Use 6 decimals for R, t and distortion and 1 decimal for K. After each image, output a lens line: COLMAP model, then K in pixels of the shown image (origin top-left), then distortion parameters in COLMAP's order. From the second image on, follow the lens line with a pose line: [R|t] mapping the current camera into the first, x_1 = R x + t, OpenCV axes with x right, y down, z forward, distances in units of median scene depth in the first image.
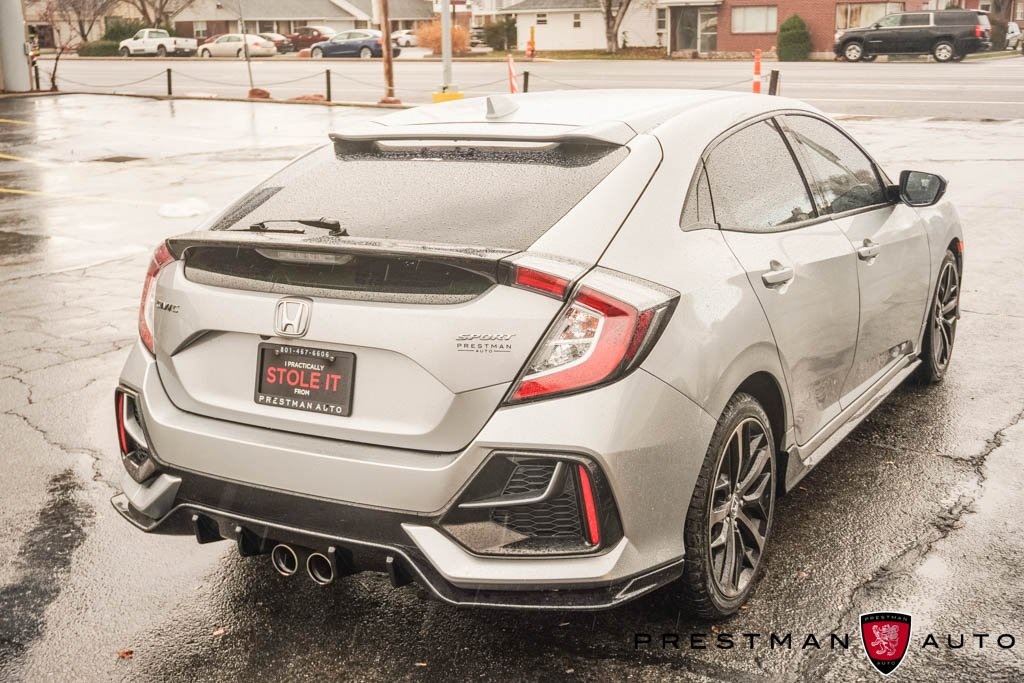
lens RADIAL K [[1212.9, 0, 510.6], [0, 1212.9, 335.7], [0, 0, 1]] dist [0.010344, 0.000000]
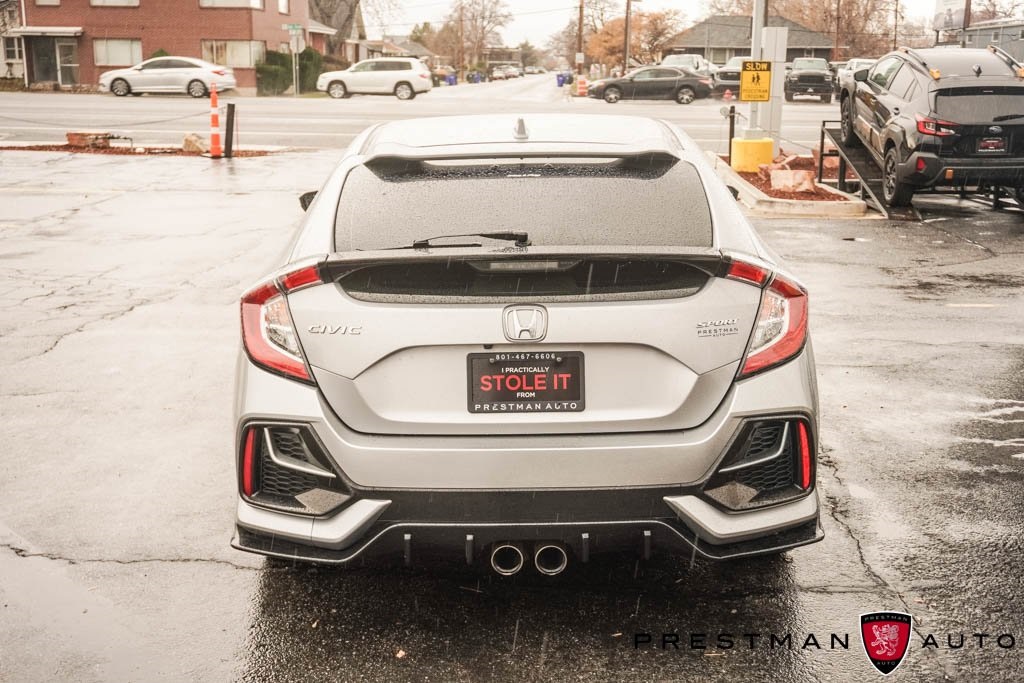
lens RADIAL K [[1212.9, 0, 510.6], [0, 1212.9, 345.4], [0, 0, 1]] dist [0.010344, 0.000000]
pose [[0.859385, -0.088842, 0.503552, -0.707467], [0.099109, 0.995056, 0.006414, -0.004317], [-0.501632, 0.044394, 0.863941, 0.096710]]
